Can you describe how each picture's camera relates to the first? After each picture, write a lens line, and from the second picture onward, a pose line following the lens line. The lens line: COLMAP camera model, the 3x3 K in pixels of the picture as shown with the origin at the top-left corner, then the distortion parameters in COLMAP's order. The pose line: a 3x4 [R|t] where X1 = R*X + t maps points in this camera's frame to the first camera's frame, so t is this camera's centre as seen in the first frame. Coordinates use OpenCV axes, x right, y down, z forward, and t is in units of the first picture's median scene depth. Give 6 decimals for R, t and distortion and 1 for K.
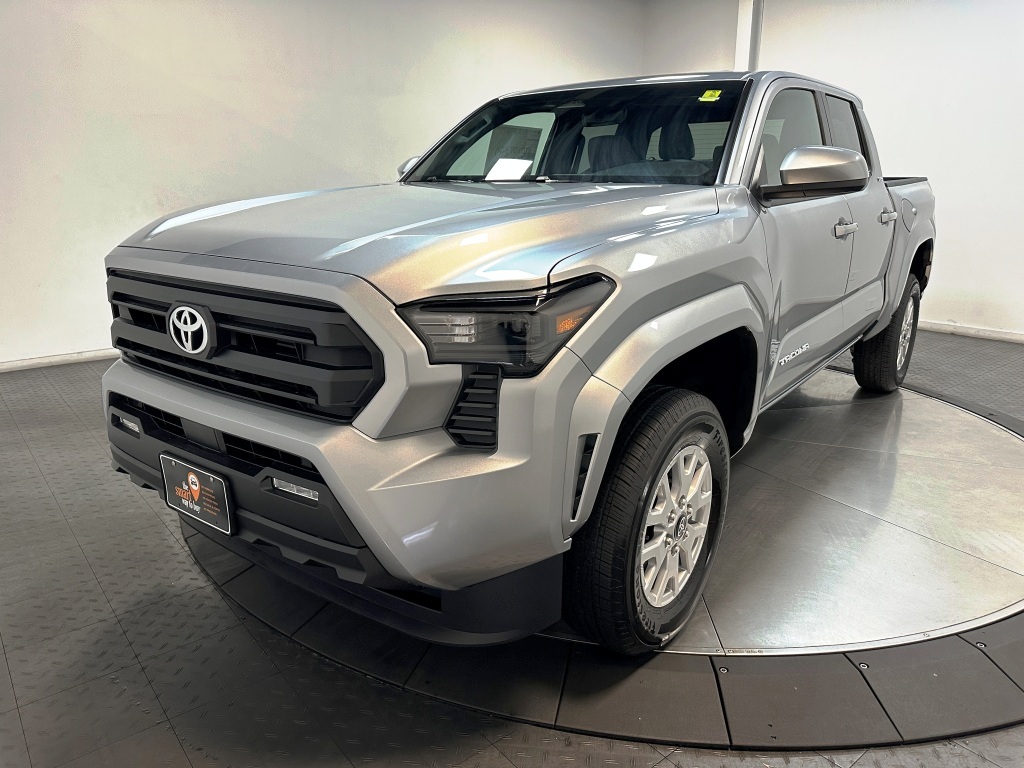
lens RADIAL K [[726.9, 0, 512.0], [0, 726.9, 384.0], [0, 0, 1]] dist [0.058134, -0.094871]
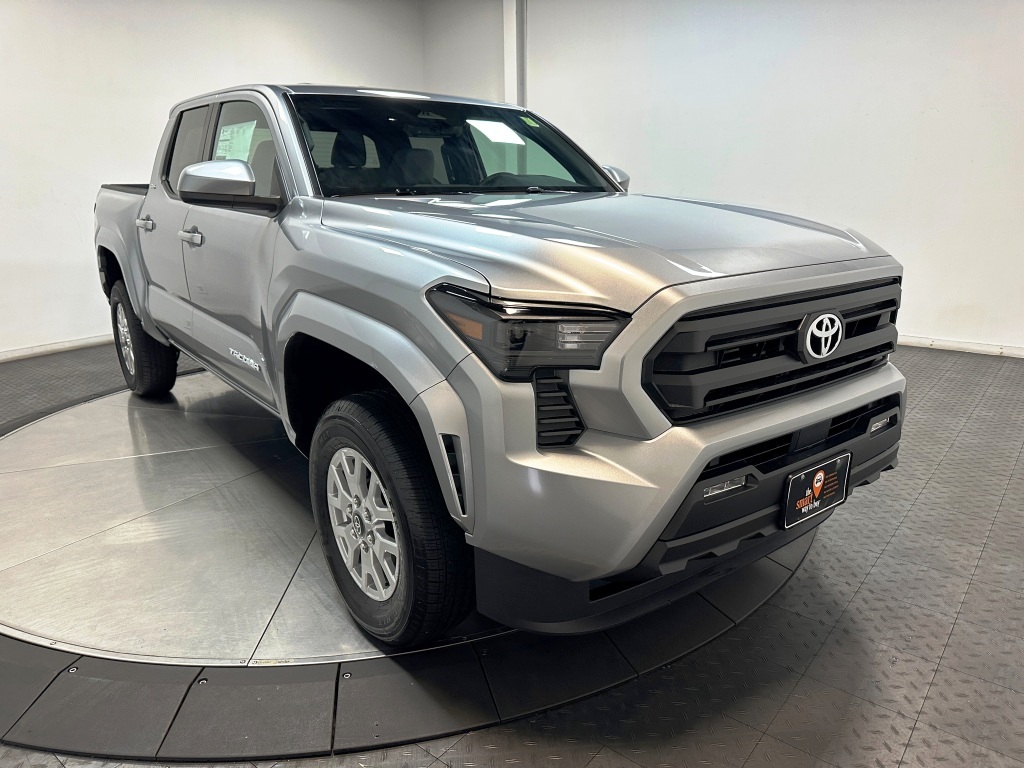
lens RADIAL K [[726.9, 0, 512.0], [0, 726.9, 384.0], [0, 0, 1]] dist [0.058134, -0.094871]
pose [[0.298376, -0.268161, 0.916003, -1.546877], [0.273982, 0.943393, 0.186933, -0.325958], [-0.914279, 0.195192, 0.354957, 1.036112]]
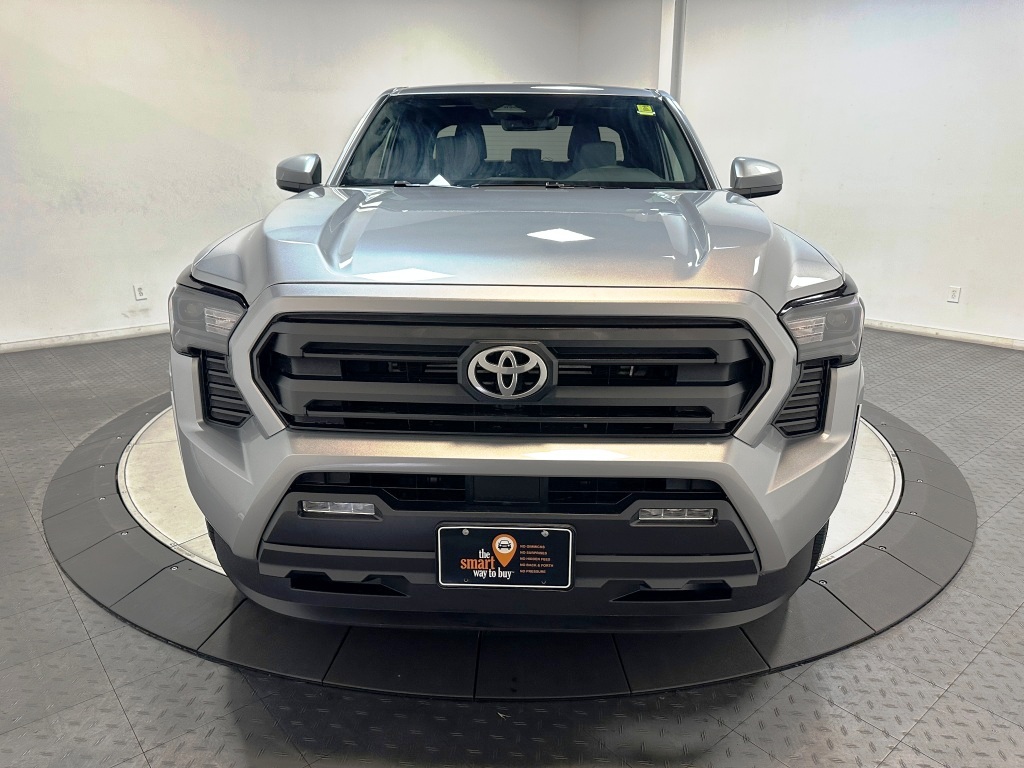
lens RADIAL K [[730.5, 0, 510.4], [0, 730.5, 388.6], [0, 0, 1]] dist [0.024121, -0.042066]
pose [[0.826701, -0.160119, 0.539377, -0.896347], [0.152093, 0.986558, 0.059756, -0.104610], [-0.541695, 0.032636, 0.839941, 0.267835]]
